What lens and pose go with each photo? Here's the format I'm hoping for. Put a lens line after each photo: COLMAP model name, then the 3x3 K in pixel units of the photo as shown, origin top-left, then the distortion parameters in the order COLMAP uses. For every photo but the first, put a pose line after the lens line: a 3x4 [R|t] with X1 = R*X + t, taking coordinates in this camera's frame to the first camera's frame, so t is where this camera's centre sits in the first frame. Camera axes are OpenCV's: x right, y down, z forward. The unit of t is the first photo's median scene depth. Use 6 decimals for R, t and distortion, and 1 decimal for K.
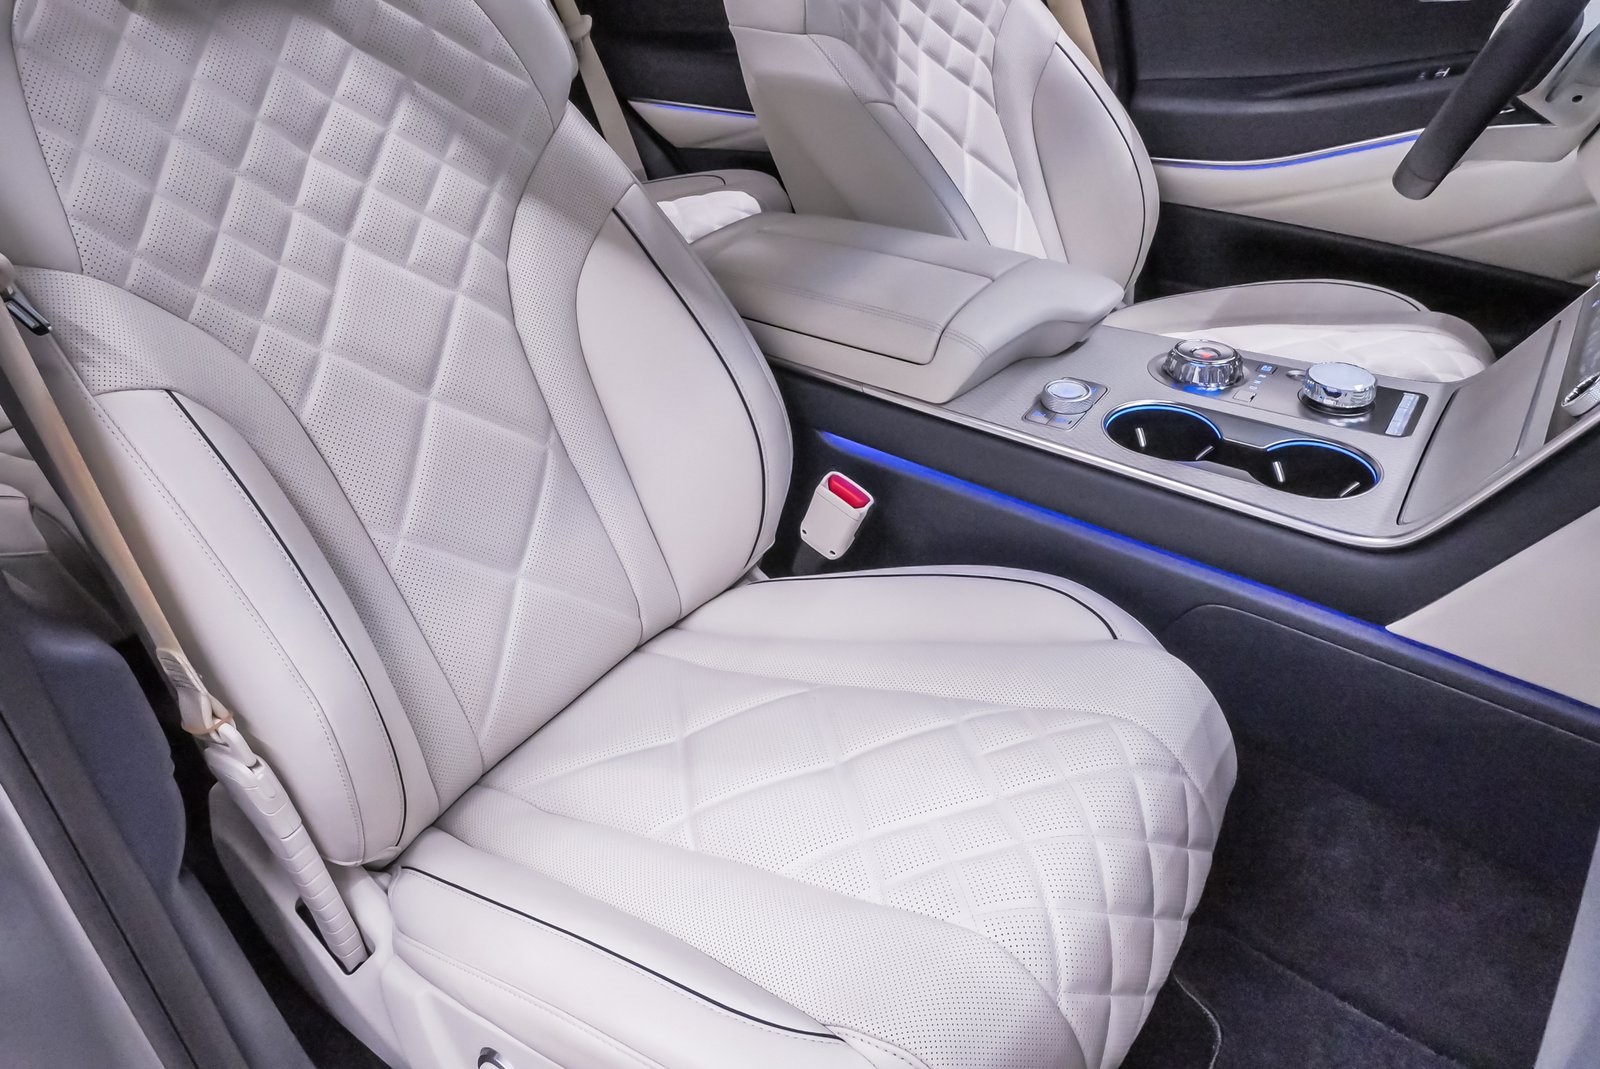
lens RADIAL K [[1166.4, 0, 776.7], [0, 1166.4, 553.7], [0, 0, 1]] dist [-0.062766, 0.034106]
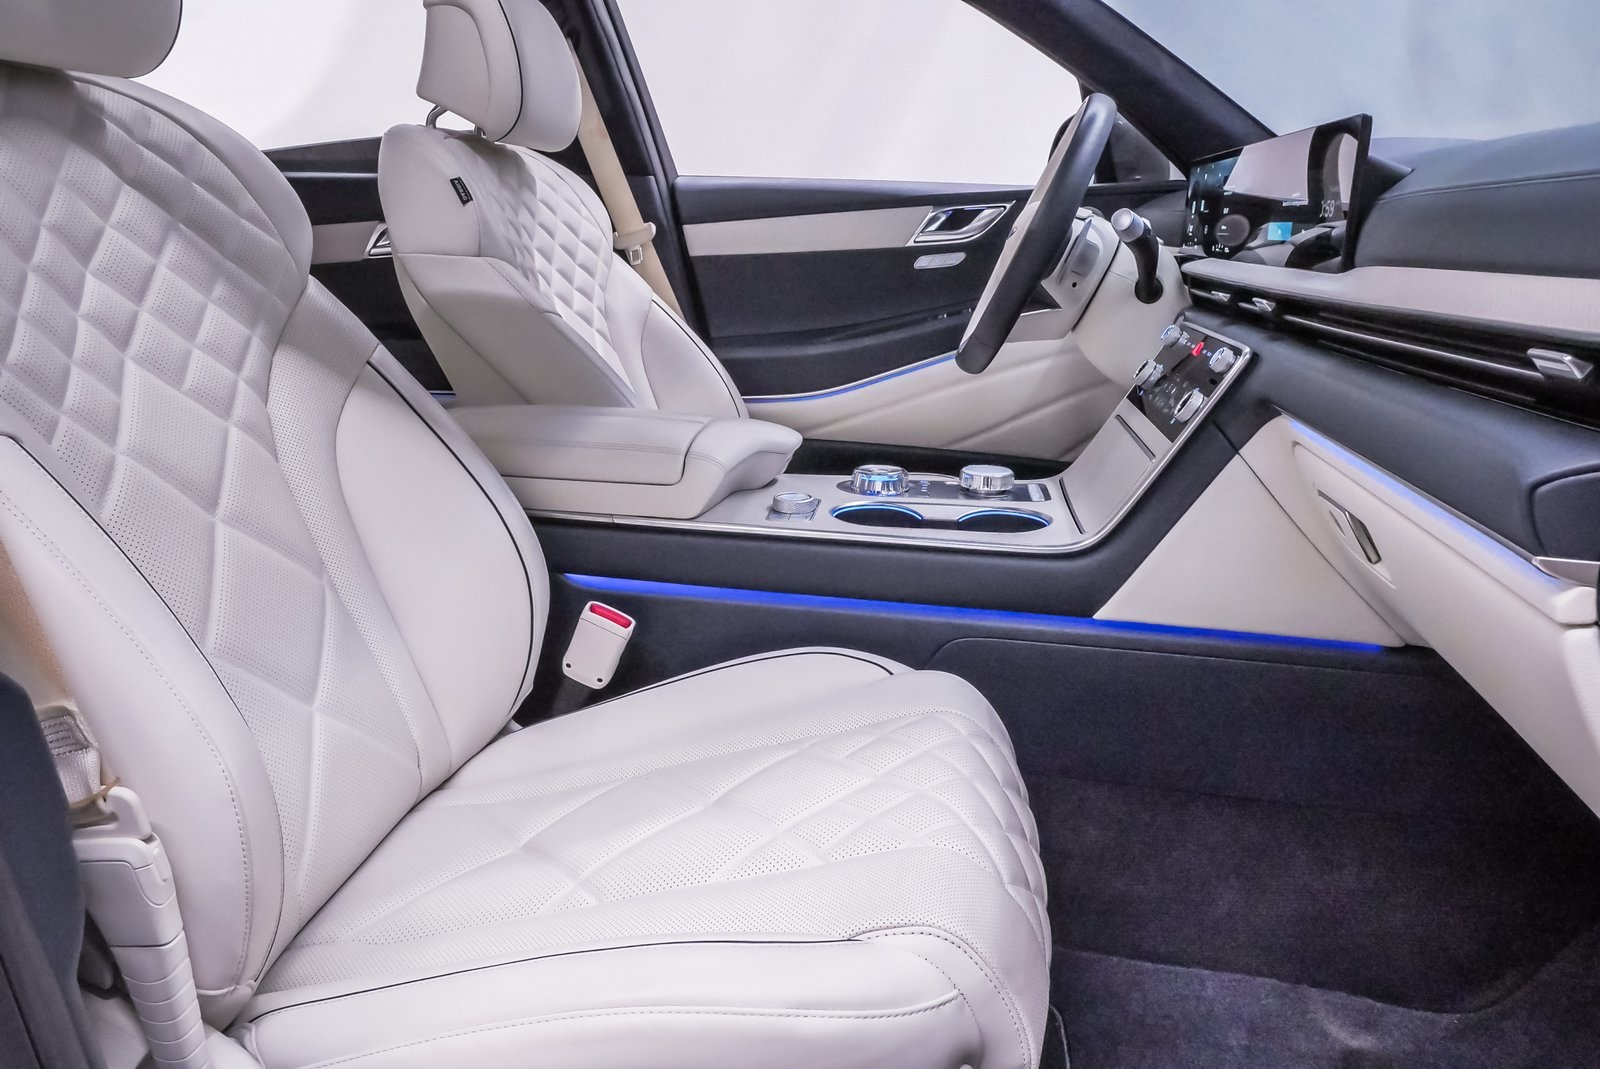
lens RADIAL K [[1174.7, 0, 794.4], [0, 1174.7, 548.2], [0, 0, 1]] dist [-0.043220, 0.008563]
pose [[0.886416, -0.066802, 0.458044, -0.306055], [0.209672, 0.940141, -0.268650, 0.234021], [-0.412679, 0.334175, 0.847362, 0.005992]]
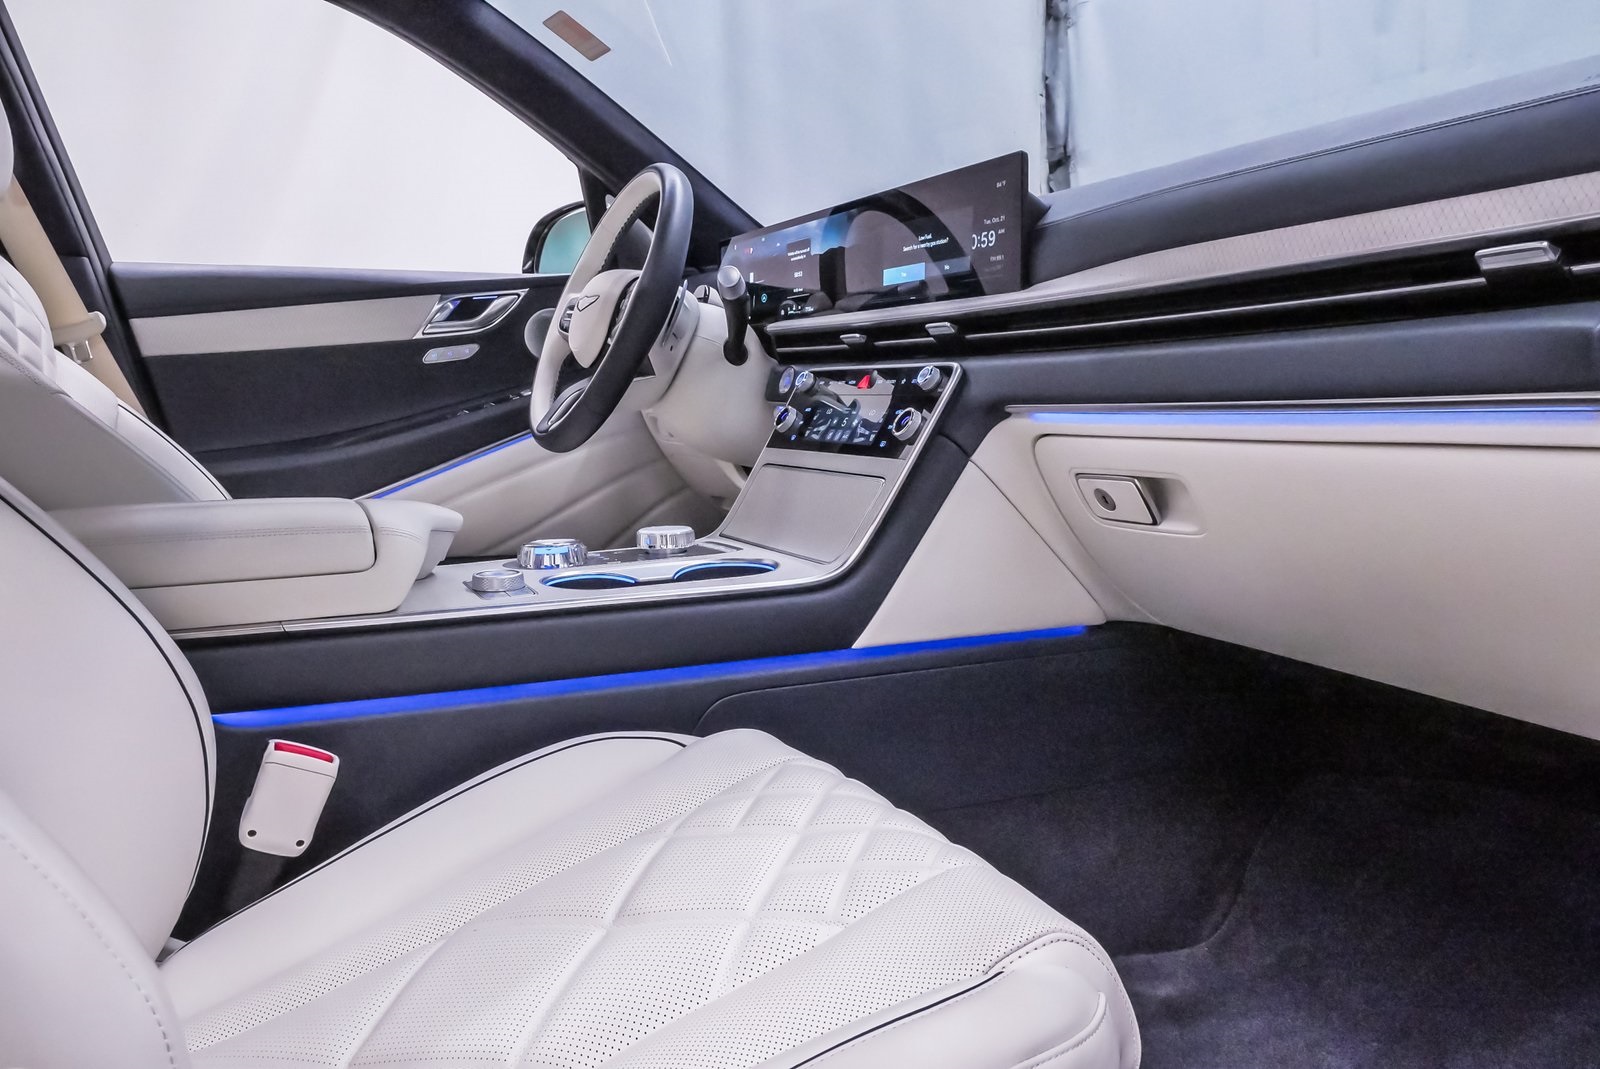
lens RADIAL K [[1174.7, 0, 794.4], [0, 1174.7, 548.2], [0, 0, 1]] dist [-0.043220, 0.008563]
pose [[0.476871, -0.084174, 0.874934, -0.512619], [0.485744, 0.854835, -0.182508, 0.149299], [-0.732562, 0.512027, 0.448533, 0.363354]]
